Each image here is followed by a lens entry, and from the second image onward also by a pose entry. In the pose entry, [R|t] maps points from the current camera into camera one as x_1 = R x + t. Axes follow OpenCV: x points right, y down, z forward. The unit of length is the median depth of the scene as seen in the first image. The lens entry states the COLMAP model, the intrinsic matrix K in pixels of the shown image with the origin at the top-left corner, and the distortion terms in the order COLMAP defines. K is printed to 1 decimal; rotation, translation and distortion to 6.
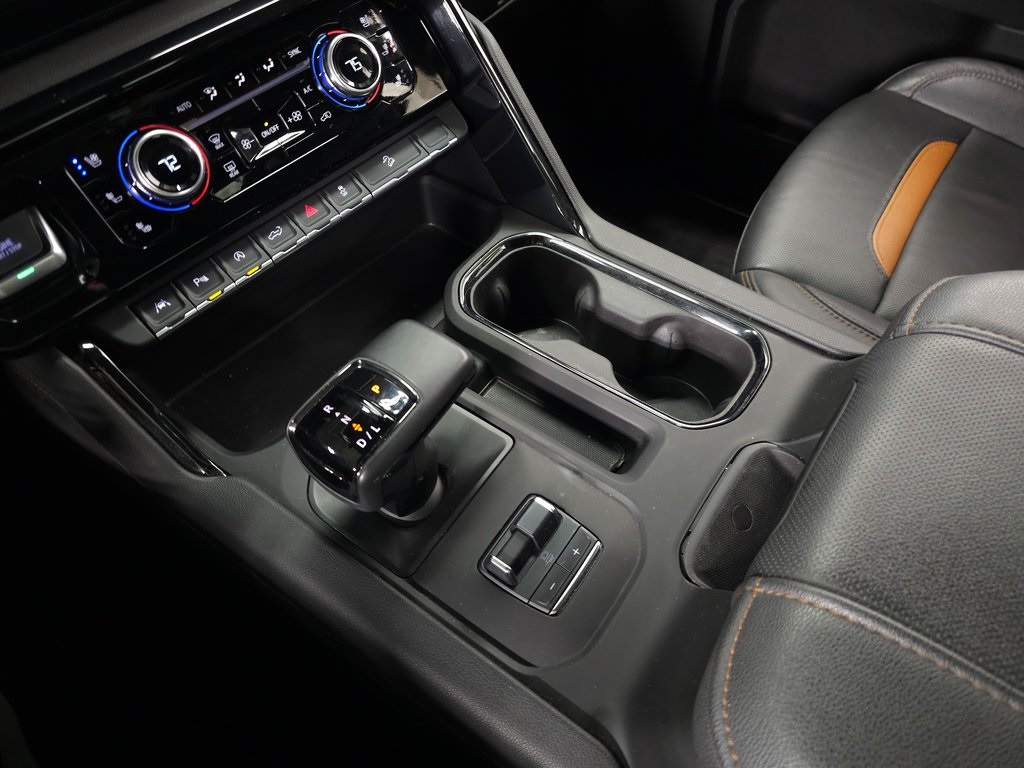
lens RADIAL K [[690.4, 0, 508.8], [0, 690.4, 386.0], [0, 0, 1]] dist [0.031570, -0.042364]
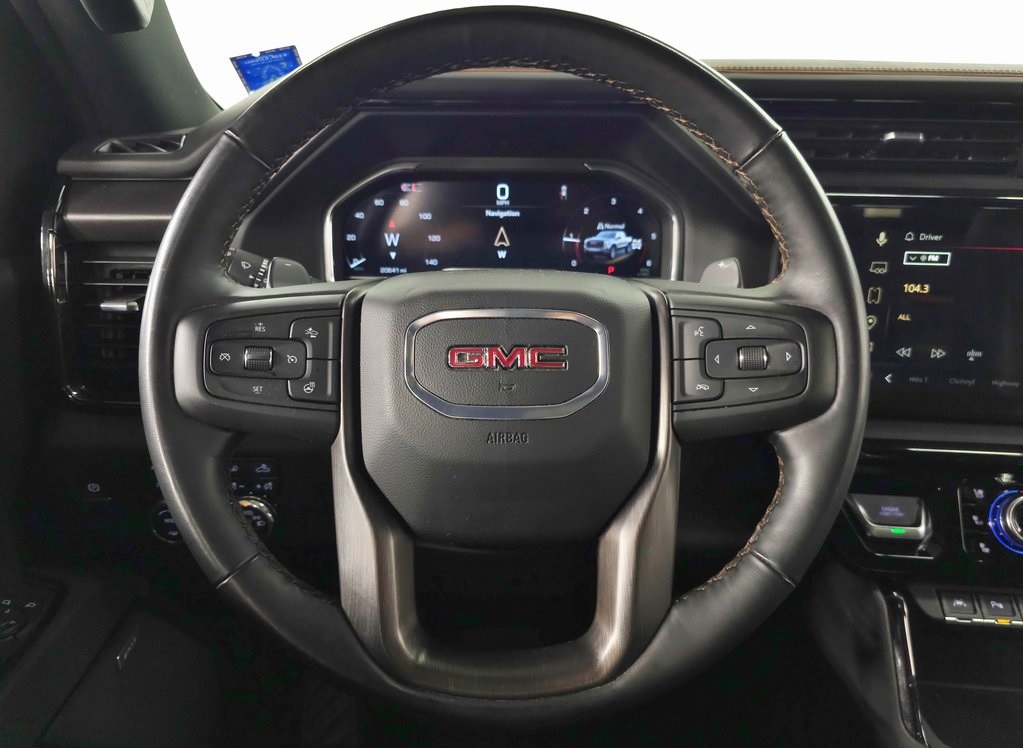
lens RADIAL K [[713.3, 0, 500.9], [0, 713.3, 368.6], [0, 0, 1]] dist [0.016010, -0.035757]
pose [[0.588958, 0.306931, -0.747611, -0.147300], [-0.664329, 0.710657, -0.231589, 0.427835], [0.460213, 0.633056, 0.622450, -0.457721]]
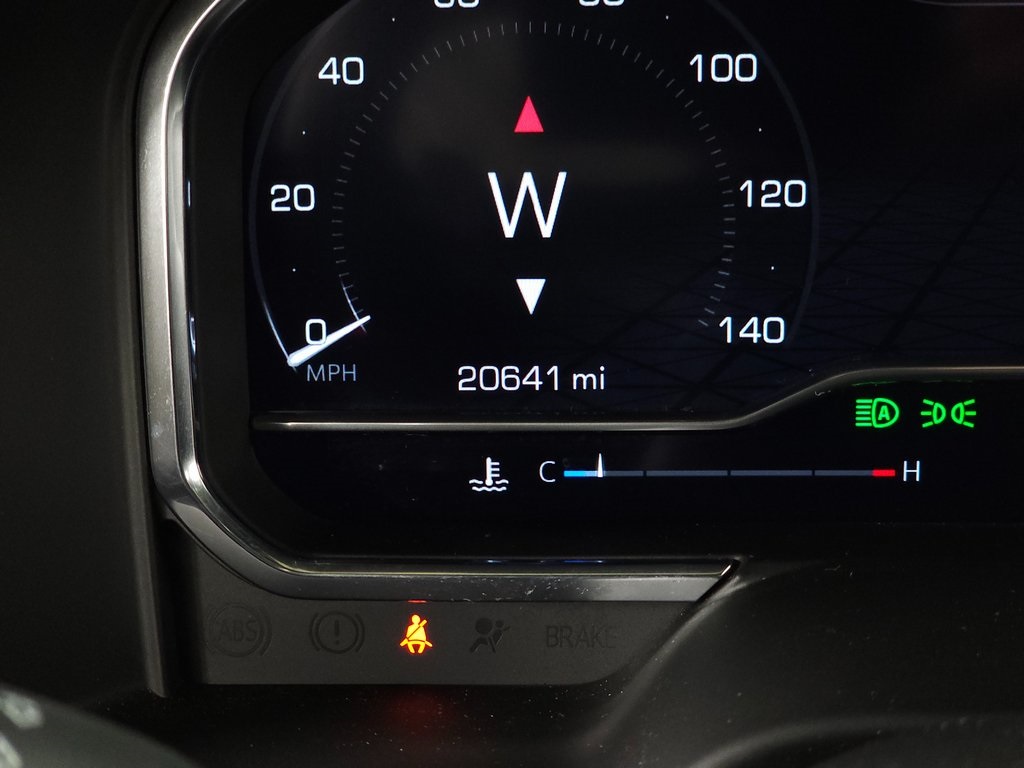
lens RADIAL K [[2152.1, 0, 512.6], [0, 2152.1, 385.7], [0, 0, 1]] dist [-0.191666, 0.000000]
pose [[0.531323, 0.303446, -0.790959, -0.864776], [-0.677594, 0.712617, -0.181780, 0.228665], [0.508491, 0.632533, 0.584243, -0.211622]]
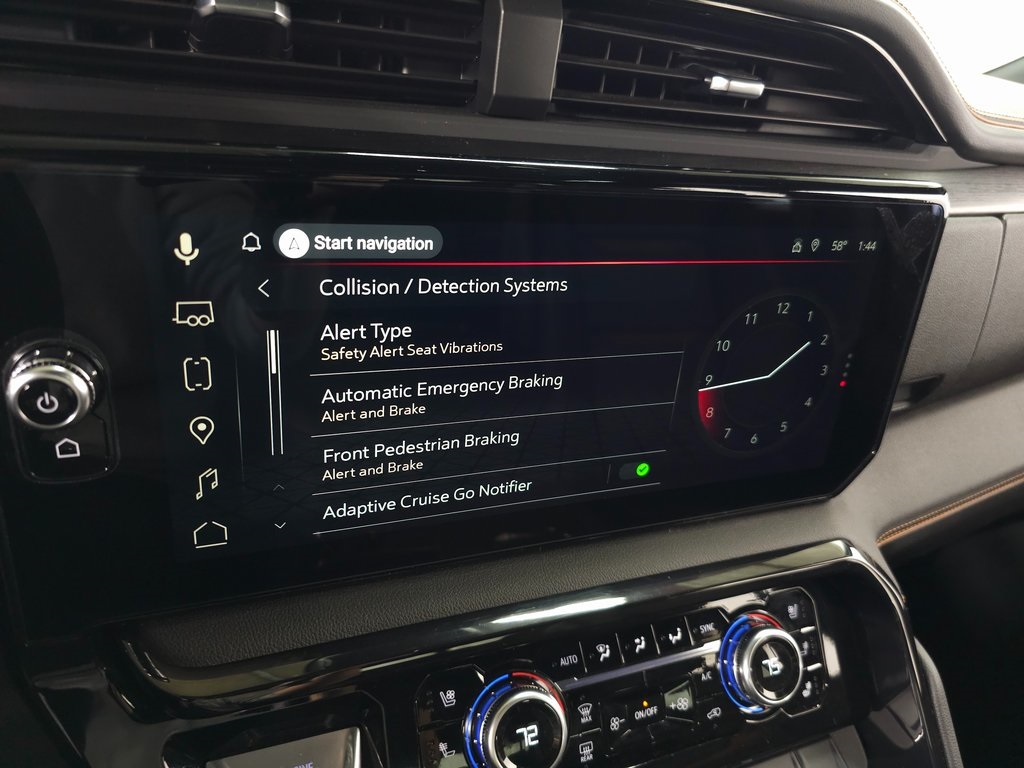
lens RADIAL K [[690.4, 0, 500.7], [0, 690.4, 377.6], [0, 0, 1]] dist [0.031570, -0.042364]
pose [[0.891701, 0.306120, -0.333407, -0.352400], [-0.430240, 0.802034, -0.414288, -0.283437], [0.140582, 0.512866, 0.846880, 0.135881]]
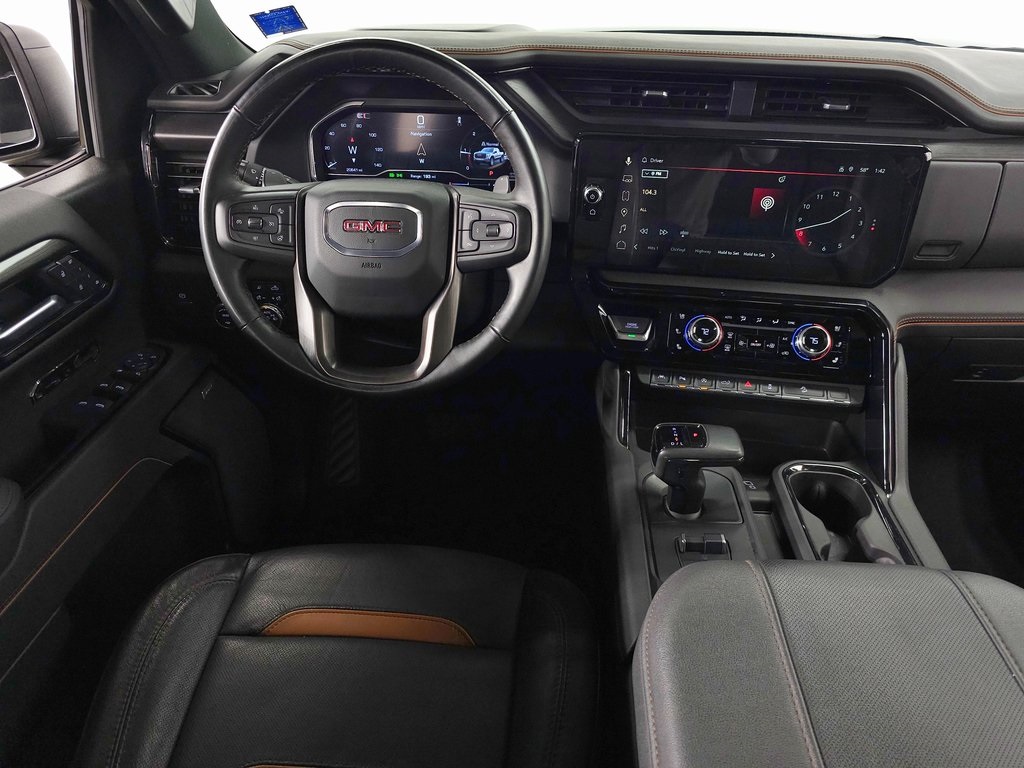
lens RADIAL K [[690.4, 0, 519.9], [0, 690.4, 390.4], [0, 0, 1]] dist [0.031570, -0.042364]
pose [[0.531514, 0.477937, -0.699335, 0.823226], [-0.697482, 0.715418, -0.041178, 0.320445], [0.480636, 0.509661, 0.713607, -0.779514]]
